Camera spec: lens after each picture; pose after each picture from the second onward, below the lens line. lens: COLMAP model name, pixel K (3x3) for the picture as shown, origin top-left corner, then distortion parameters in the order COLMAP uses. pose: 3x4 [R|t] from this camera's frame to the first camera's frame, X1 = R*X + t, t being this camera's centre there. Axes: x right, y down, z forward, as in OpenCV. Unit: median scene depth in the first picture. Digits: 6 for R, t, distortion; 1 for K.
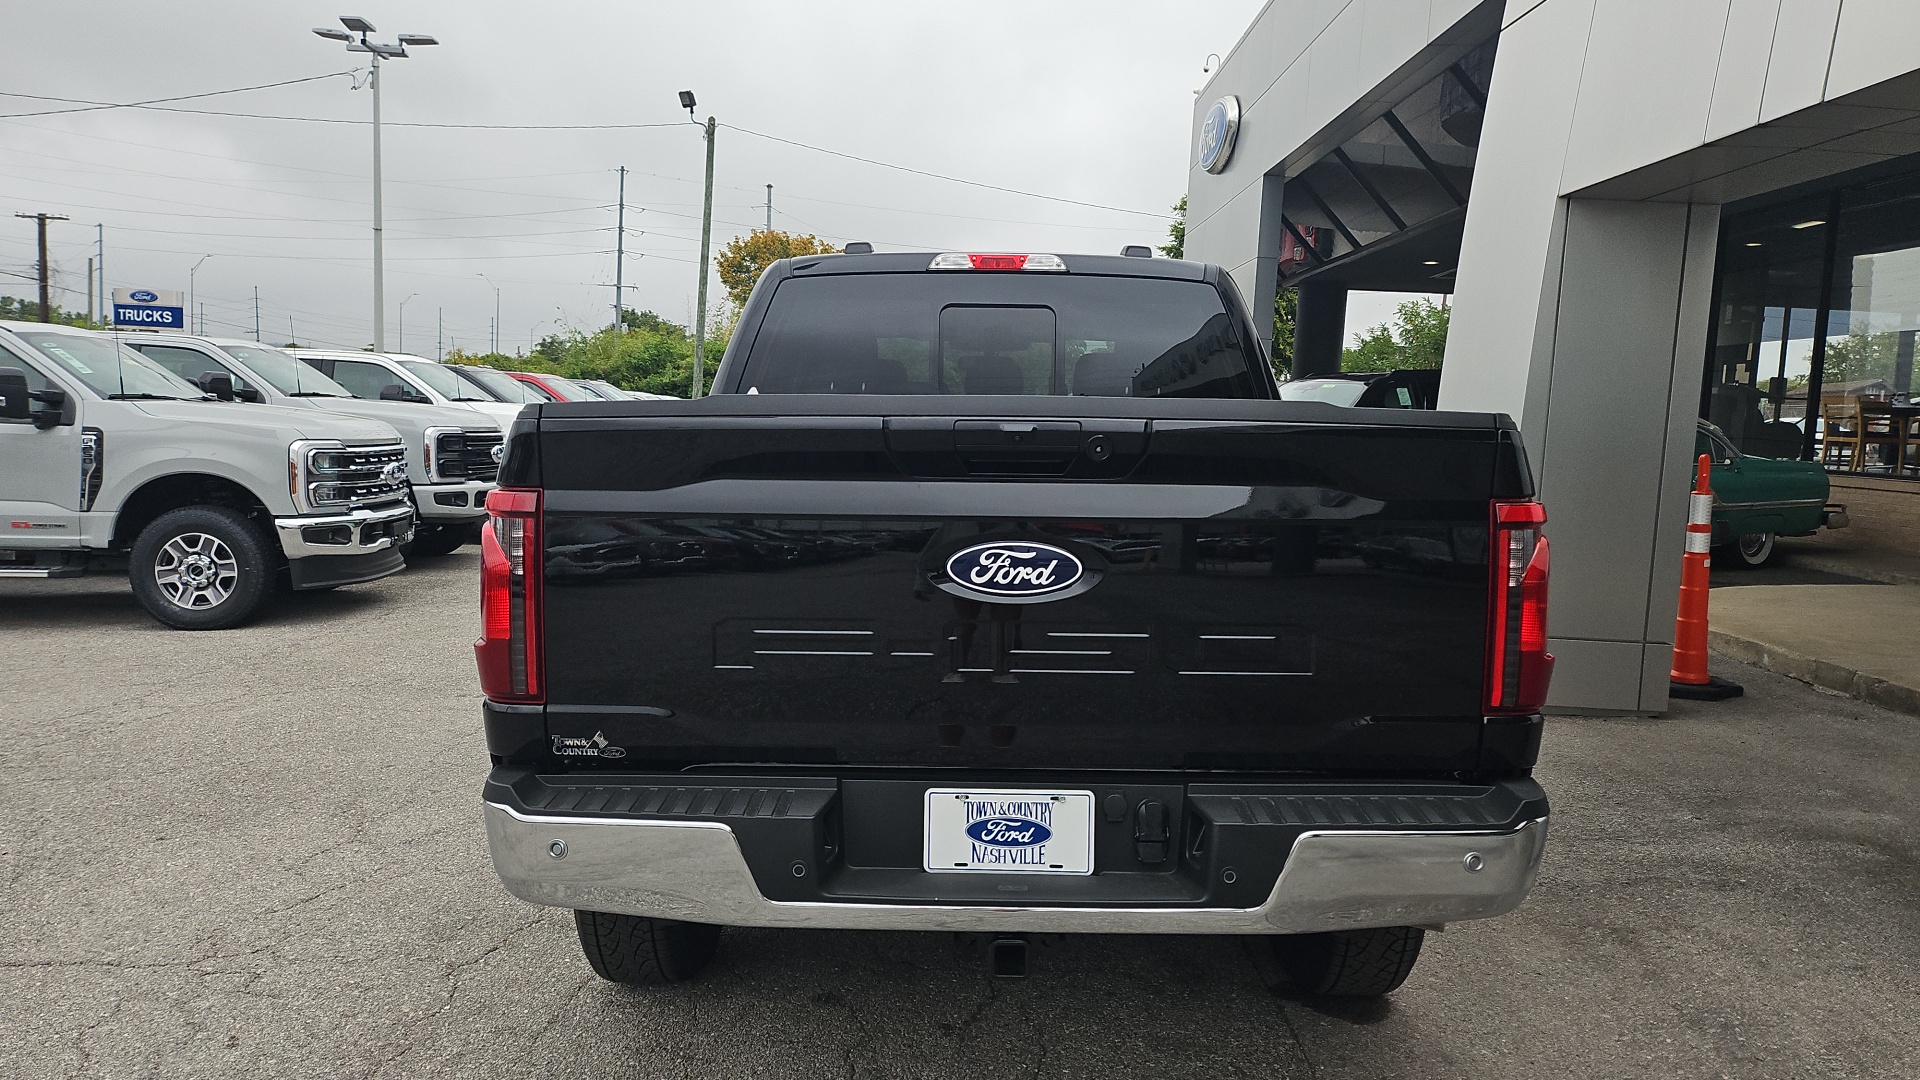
lens RADIAL K [[1339.3, 0, 957.3], [0, 1339.3, 533.0], [0, 0, 1]] dist [0.057641, -0.059432]
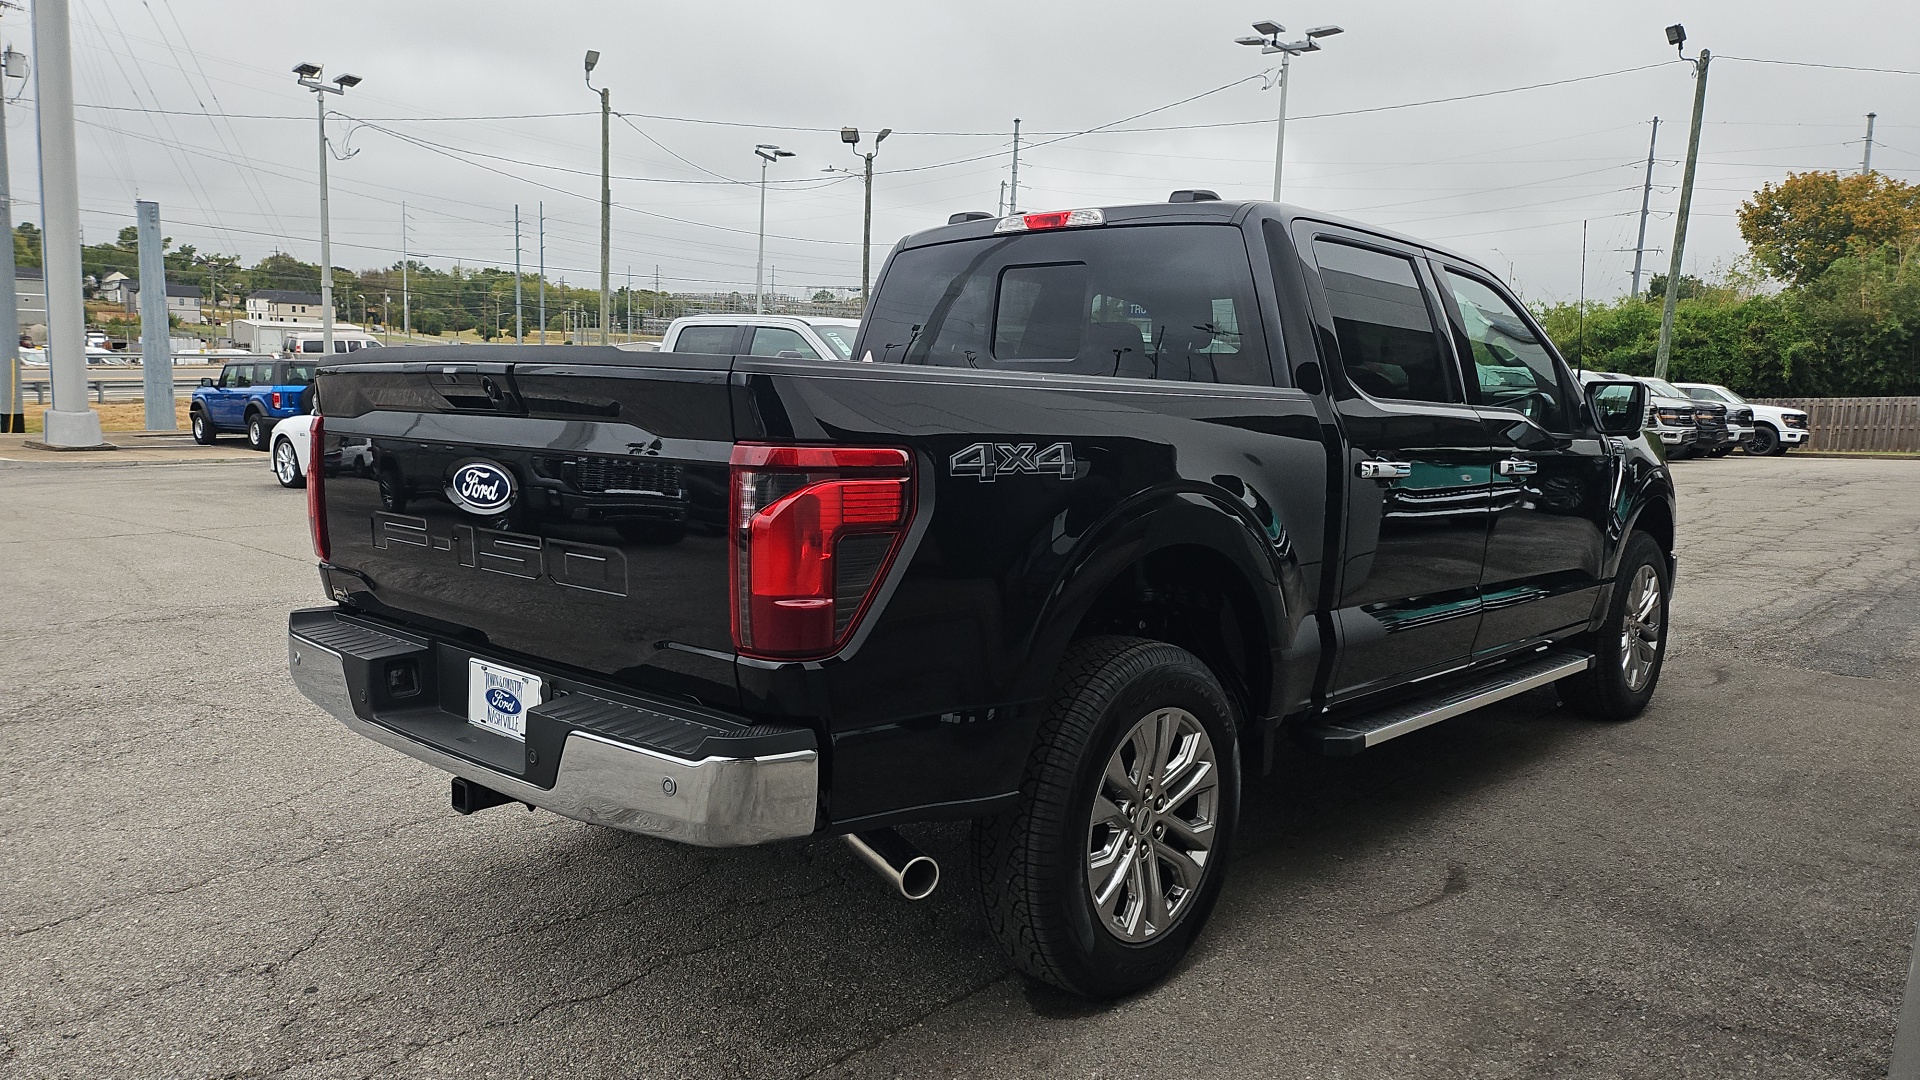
lens RADIAL K [[1339.3, 0, 934.1], [0, 1339.3, 525.6], [0, 0, 1]] dist [0.057641, -0.059432]
pose [[0.739787, 0.066975, -0.669500, 0.655693], [-0.060295, 0.997629, 0.033175, -0.001839], [0.670135, 0.015825, 0.742071, 0.196488]]
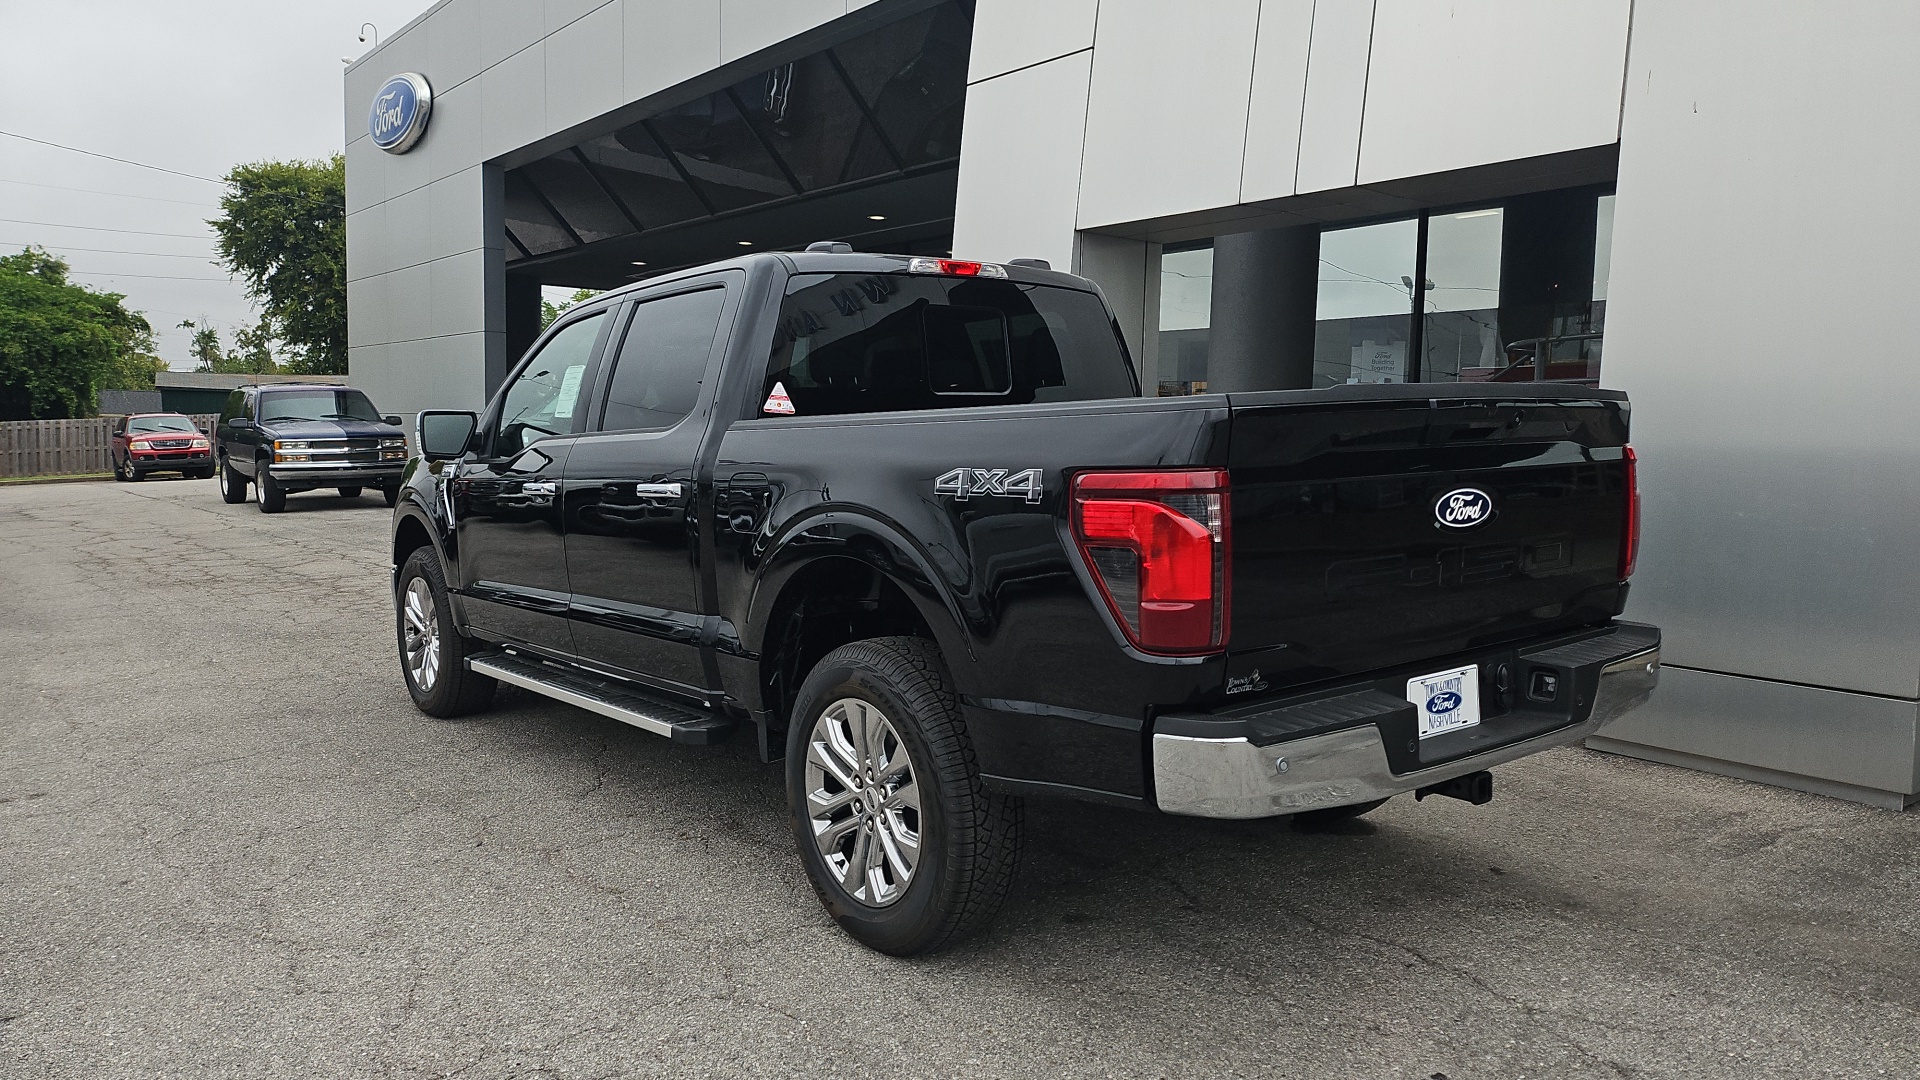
lens RADIAL K [[1339.3, 0, 976.0], [0, 1339.3, 524.3], [0, 0, 1]] dist [0.057641, -0.059432]
pose [[0.777962, -0.072605, 0.624102, -0.671560], [0.073898, 0.996980, 0.023867, -0.015009], [-0.623950, 0.027552, 0.780978, 0.125637]]
